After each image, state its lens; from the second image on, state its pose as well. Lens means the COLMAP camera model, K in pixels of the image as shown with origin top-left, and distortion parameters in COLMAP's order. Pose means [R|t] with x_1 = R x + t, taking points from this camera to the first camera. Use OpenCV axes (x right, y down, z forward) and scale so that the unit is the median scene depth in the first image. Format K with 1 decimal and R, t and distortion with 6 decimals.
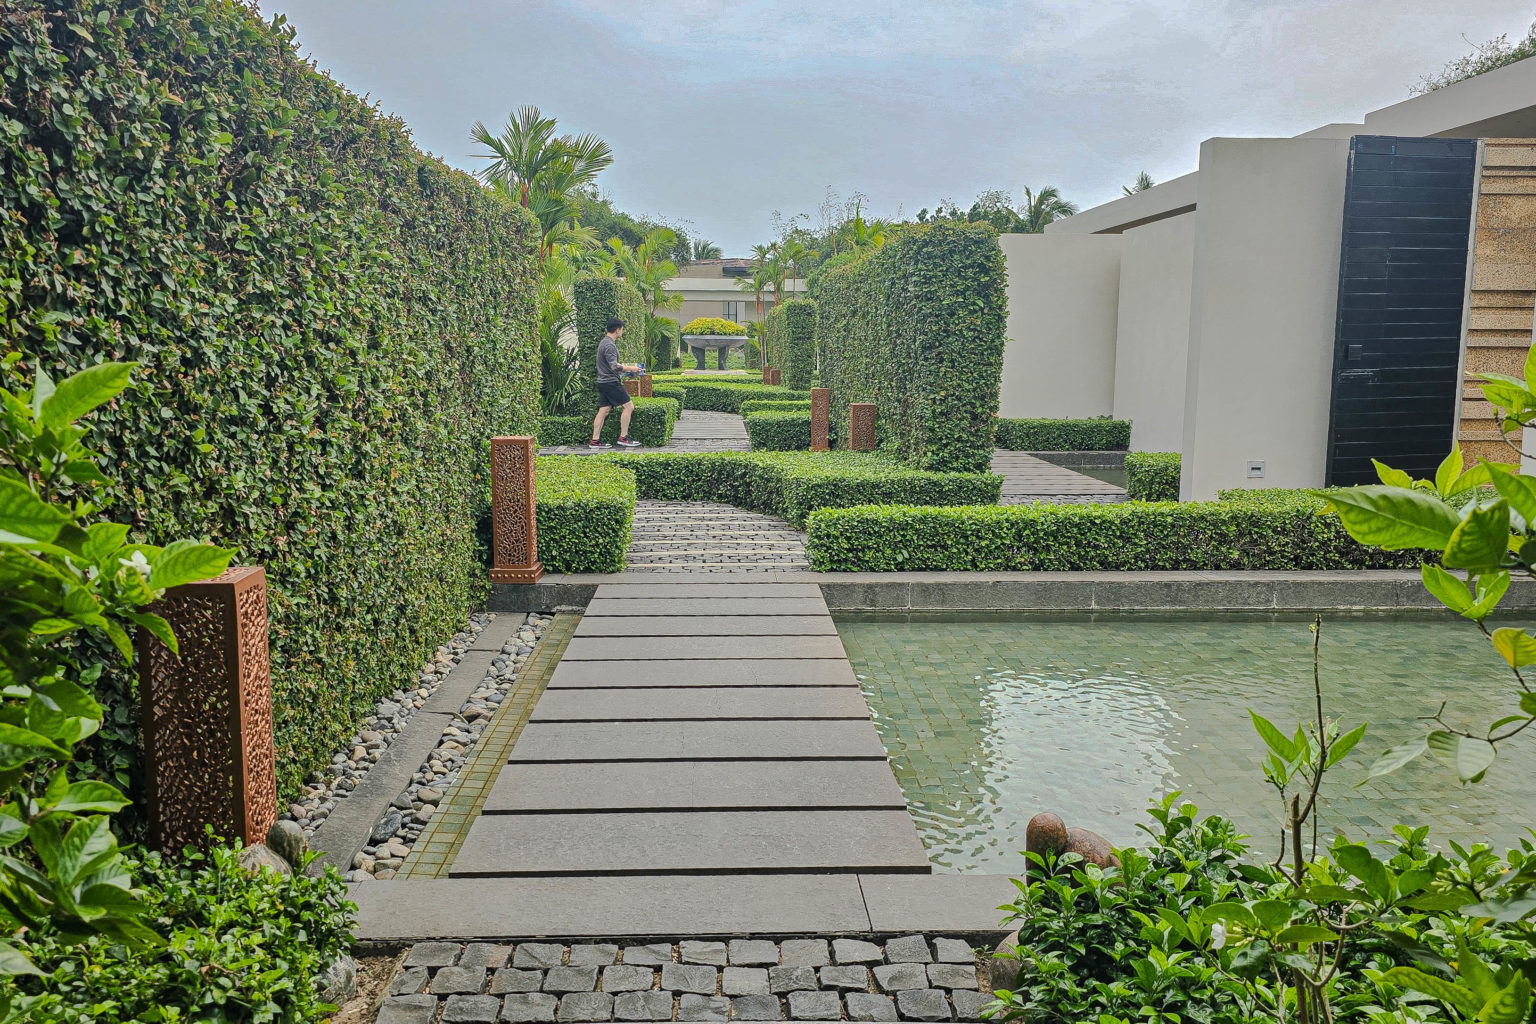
lens RADIAL K [[1249.7, 0, 768.0], [0, 1249.7, 512.0], [0, 0, 1]] dist [0.001550, 0.000373]
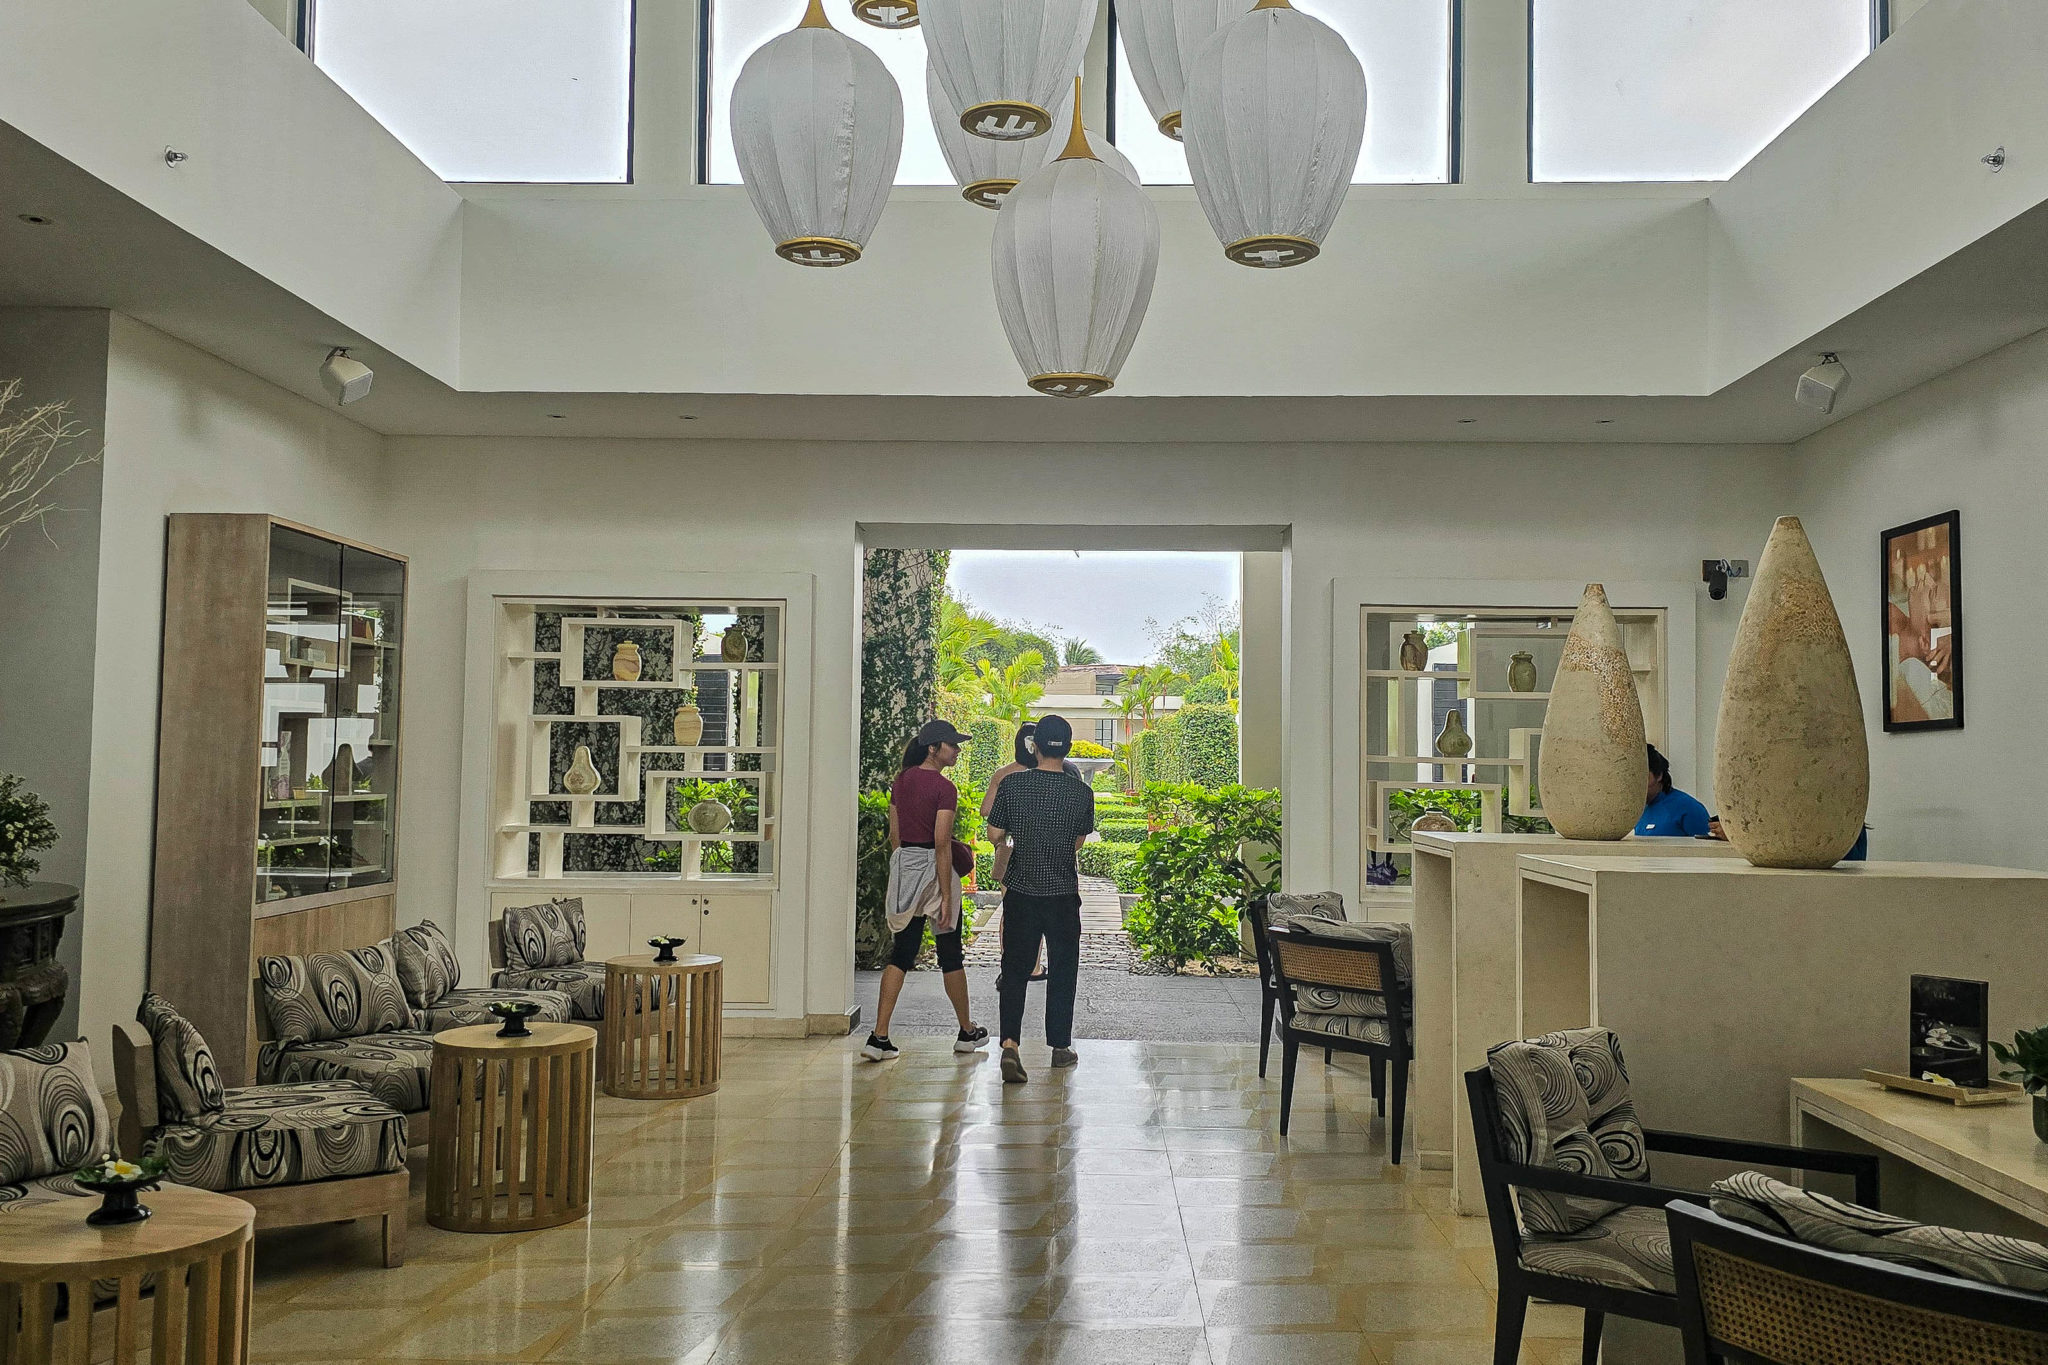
lens RADIAL K [[1666.3, 0, 1024.0], [0, 1666.3, 682.5], [0, 0, 1]] dist [0.001550, 0.000373]
pose [[0.996571, -0.006583, -0.082481, 0.018327], [-0.008353, 0.983735, -0.179432, 0.033006], [0.082321, 0.179506, 0.980307, -0.279339]]
